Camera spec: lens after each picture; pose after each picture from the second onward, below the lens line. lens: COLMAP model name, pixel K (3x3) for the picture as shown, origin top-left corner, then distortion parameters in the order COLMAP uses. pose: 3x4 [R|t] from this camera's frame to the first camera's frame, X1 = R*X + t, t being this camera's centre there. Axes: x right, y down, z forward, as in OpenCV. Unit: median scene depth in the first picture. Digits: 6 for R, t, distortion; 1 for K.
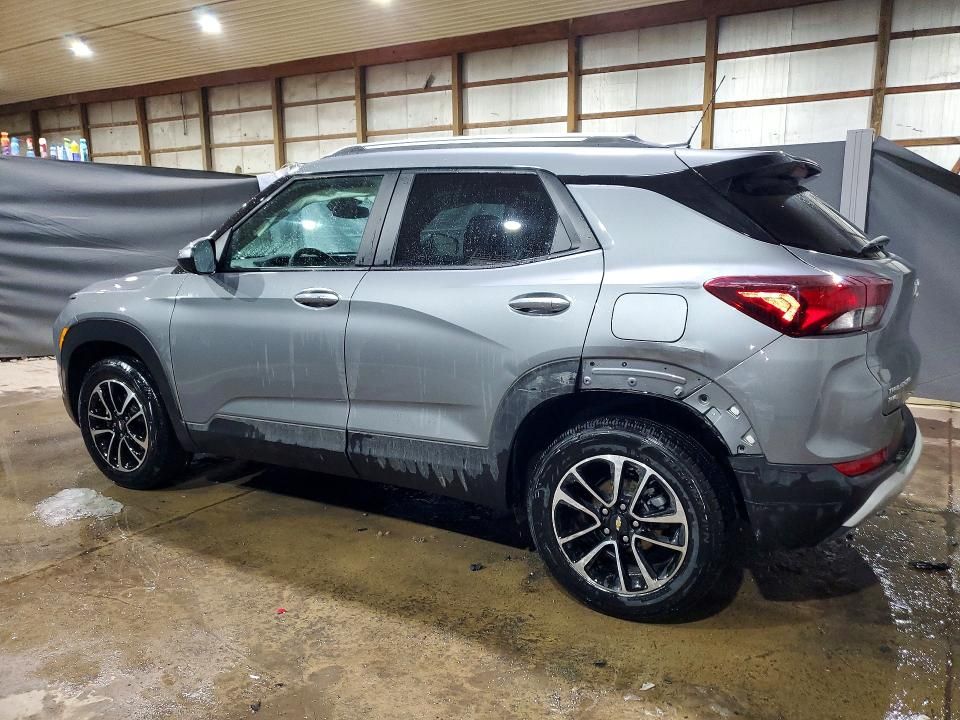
lens RADIAL K [[786.8, 0, 485.9], [0, 786.8, 356.4], [0, 0, 1]] dist [0.033155, -0.003918]
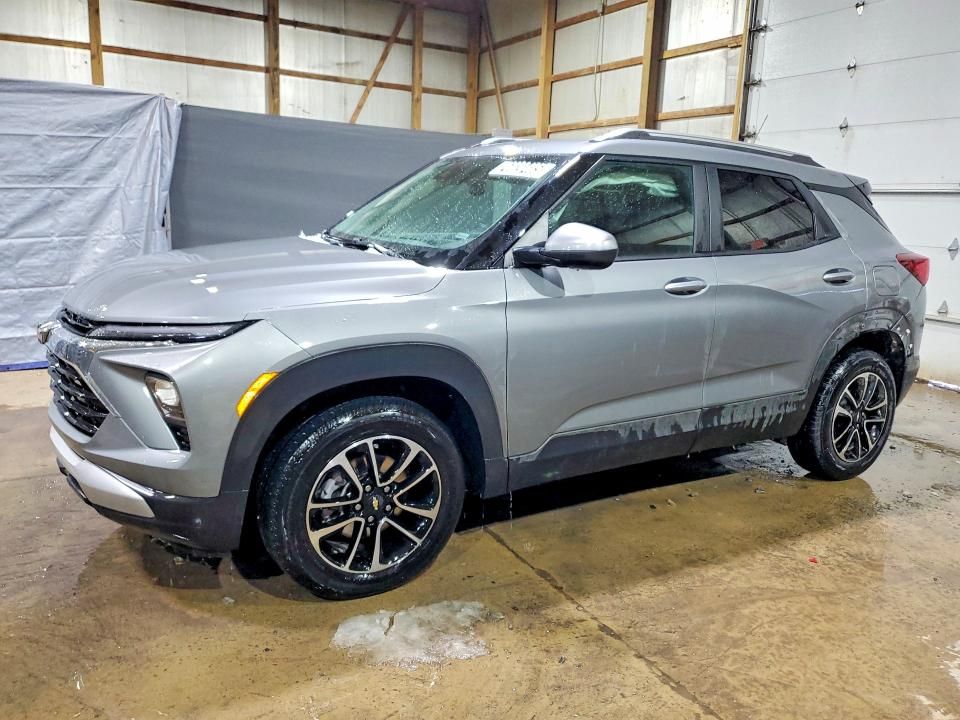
lens RADIAL K [[786.8, 0, 486.1], [0, 786.8, 360.5], [0, 0, 1]] dist [0.033155, -0.003918]
pose [[0.452411, -0.151847, 0.878787, -1.169509], [0.098463, 0.987878, 0.120007, -0.119961], [-0.886357, 0.032236, 0.461878, 0.725301]]
